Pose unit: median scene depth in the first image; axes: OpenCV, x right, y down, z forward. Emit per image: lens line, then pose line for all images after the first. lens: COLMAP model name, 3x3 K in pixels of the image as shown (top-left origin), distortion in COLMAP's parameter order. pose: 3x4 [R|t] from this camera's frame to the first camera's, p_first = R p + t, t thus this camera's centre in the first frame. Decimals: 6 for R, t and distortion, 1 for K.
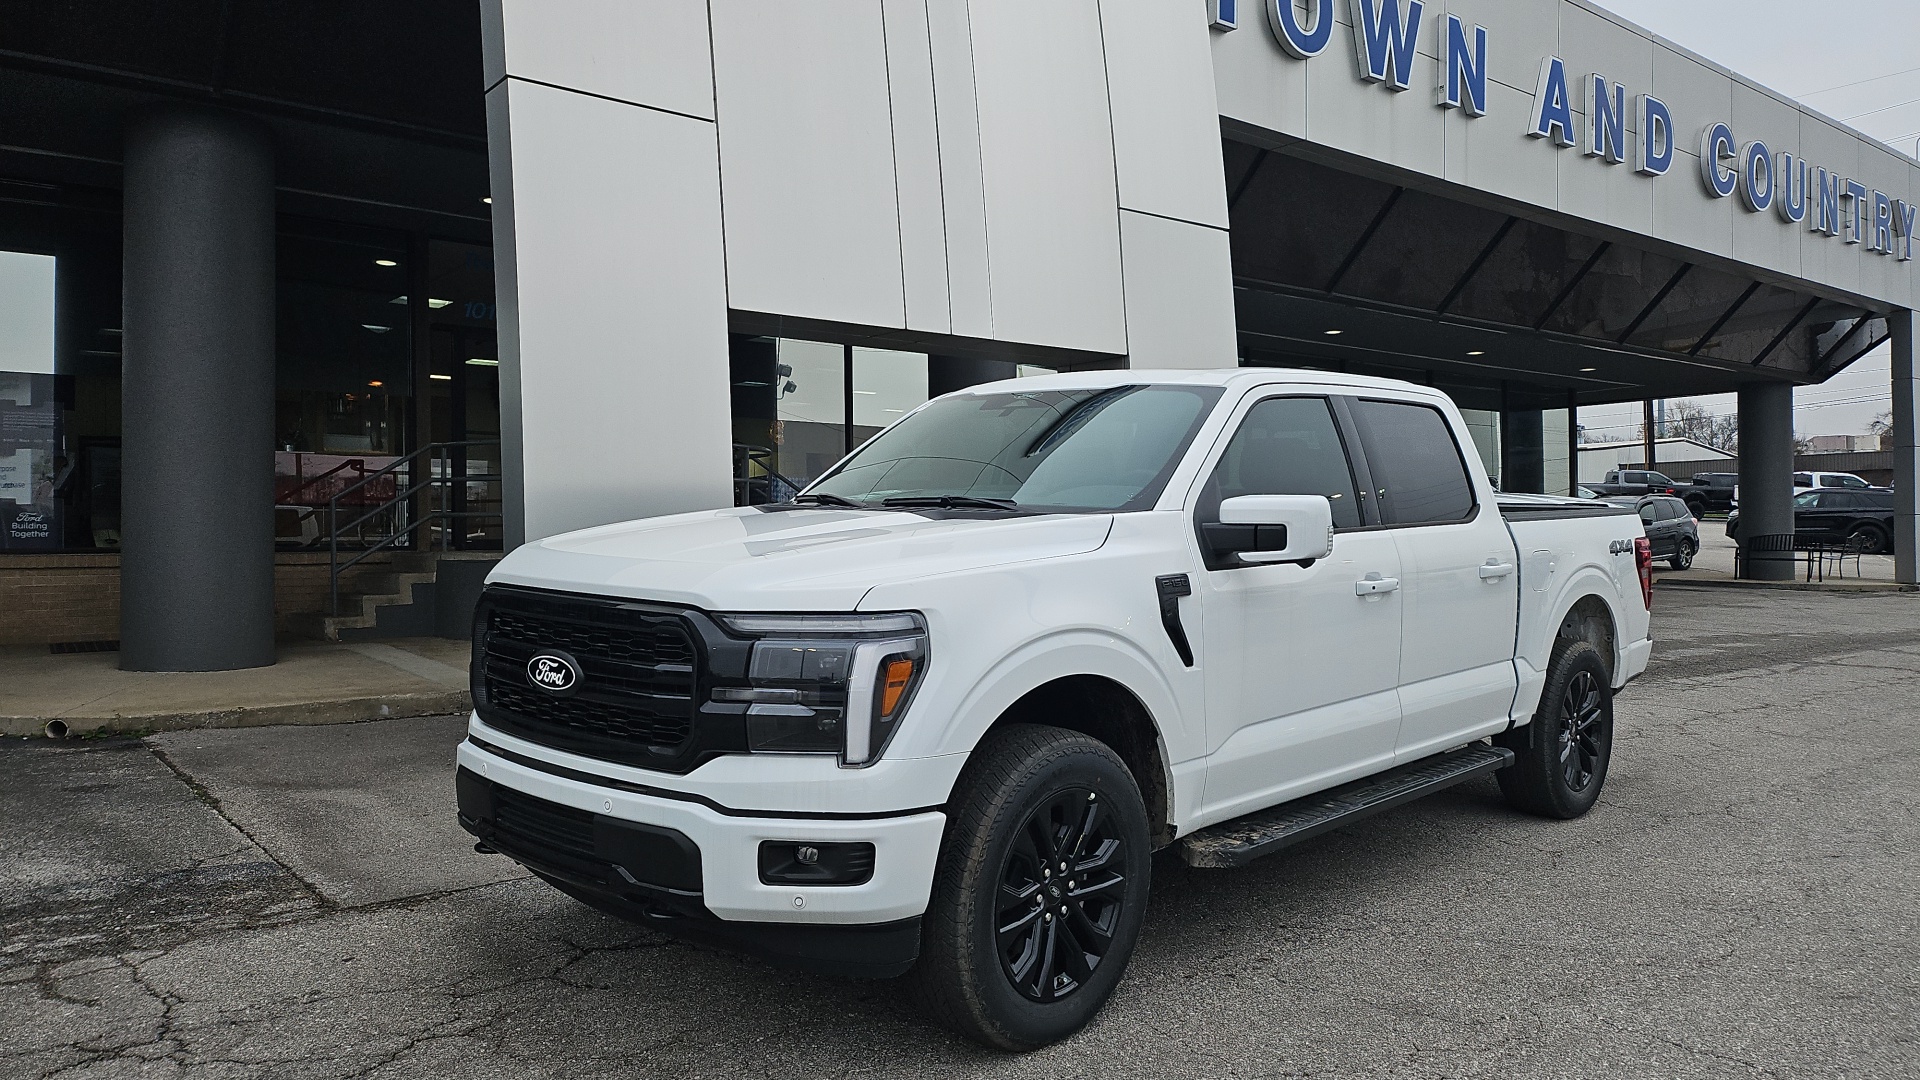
lens RADIAL K [[1392.1, 0, 958.9], [0, 1392.1, 515.1], [0, 0, 1]] dist [0.020630, -0.008243]
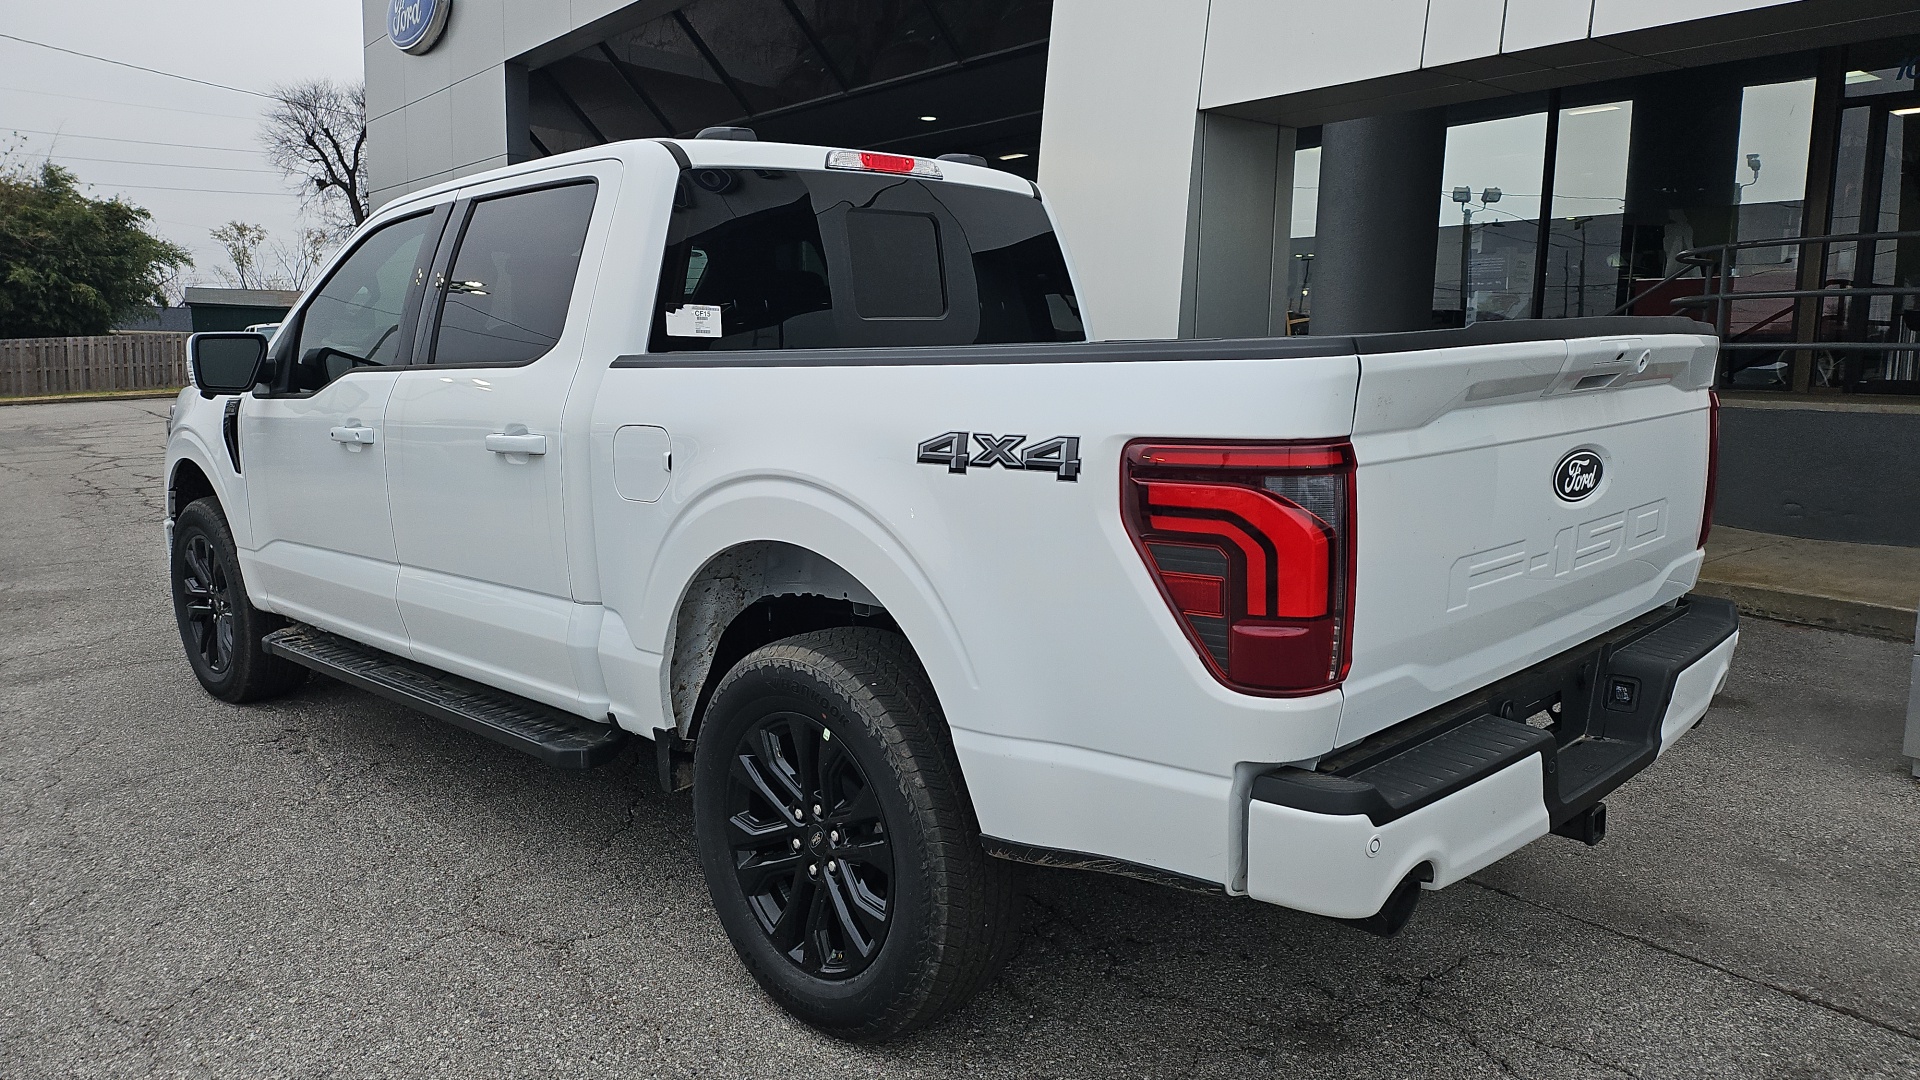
lens RADIAL K [[1418.9, 0, 960.0], [0, 1418.9, 540.0], [0, 0, 1]] dist [-0.003798, -0.001846]
pose [[-0.029665, 0.143864, -0.989153, 1.011196], [0.005296, 0.989597, 0.143770, -0.009076], [0.999546, -0.000974, -0.030118, 1.218403]]
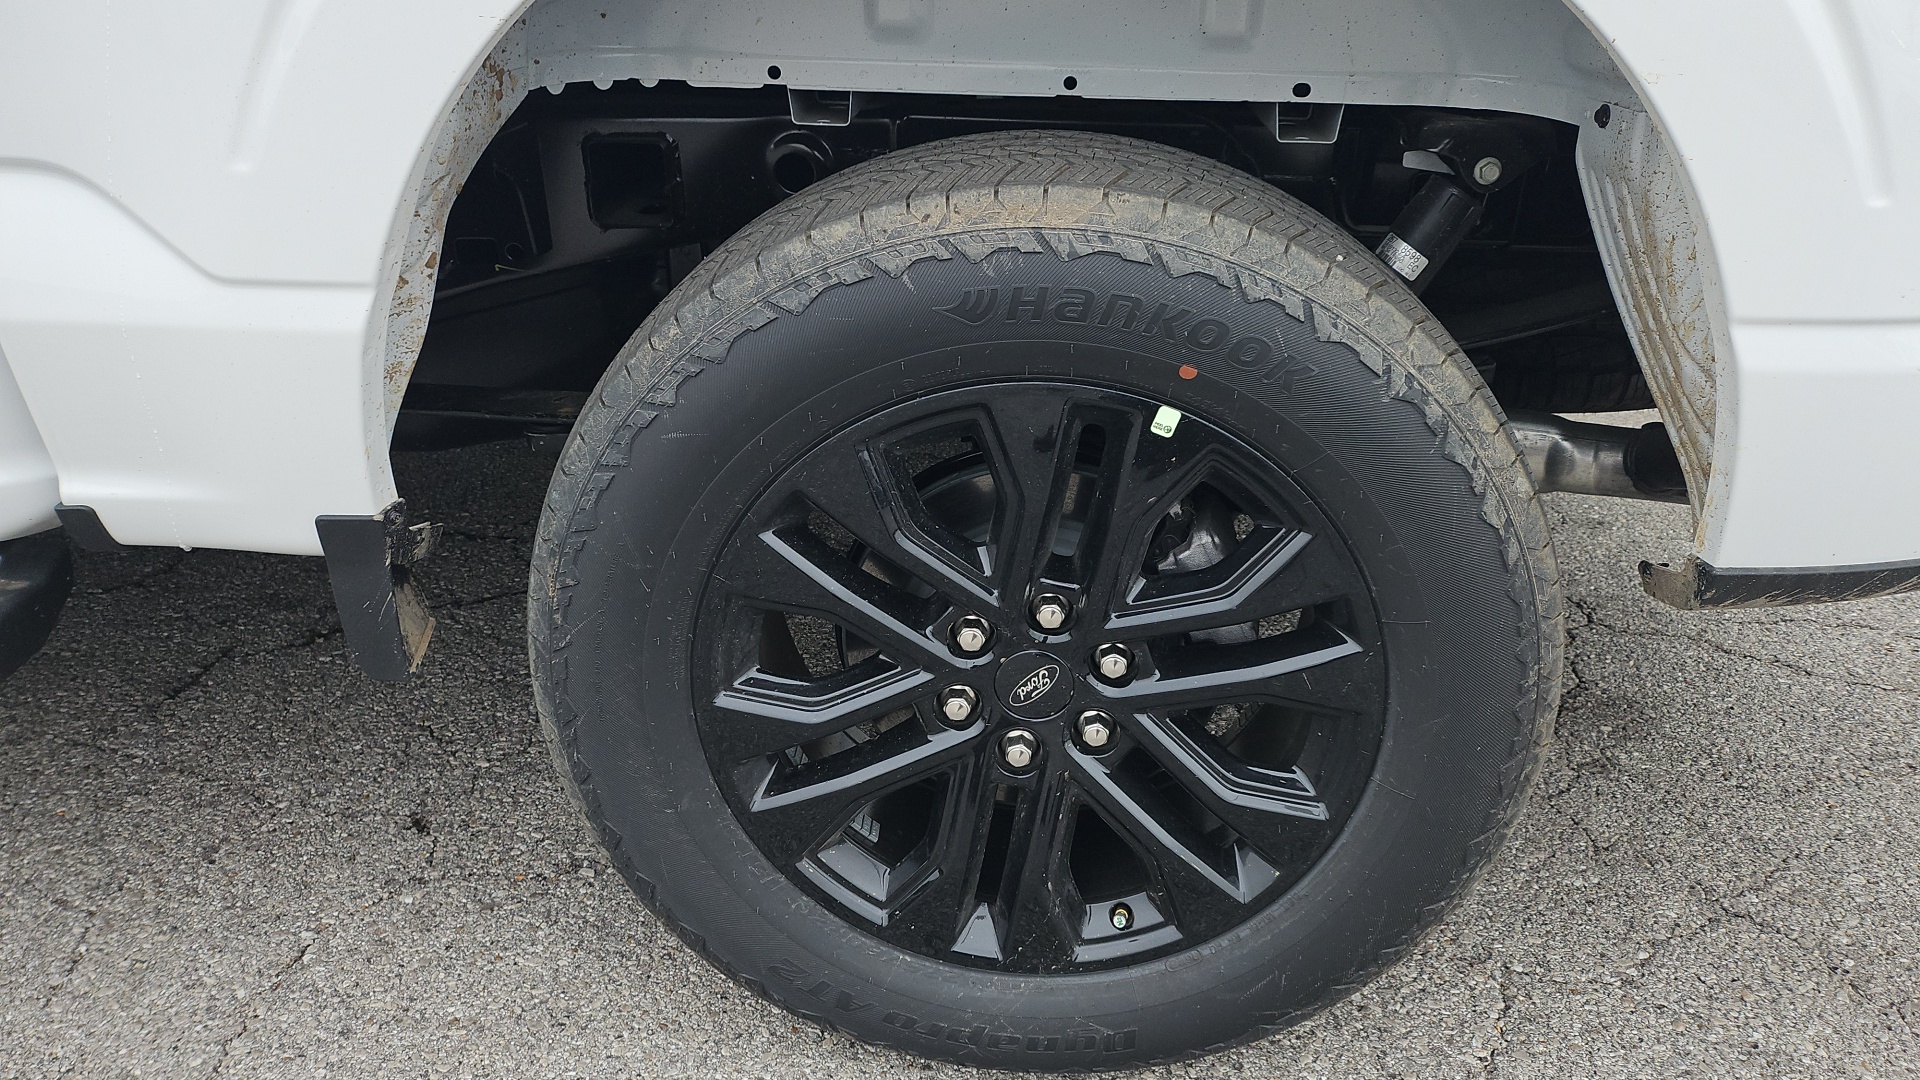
lens RADIAL K [[1334.6, 0, 956.3], [0, 1334.6, 576.7], [0, 0, 1]] dist [0.028636, 0.000686]
pose [[0.660624, 0.350686, -0.663773, 0.626034], [-0.035634, 0.897838, 0.438882, 0.074952], [0.749870, -0.266283, 0.605630, 1.023774]]
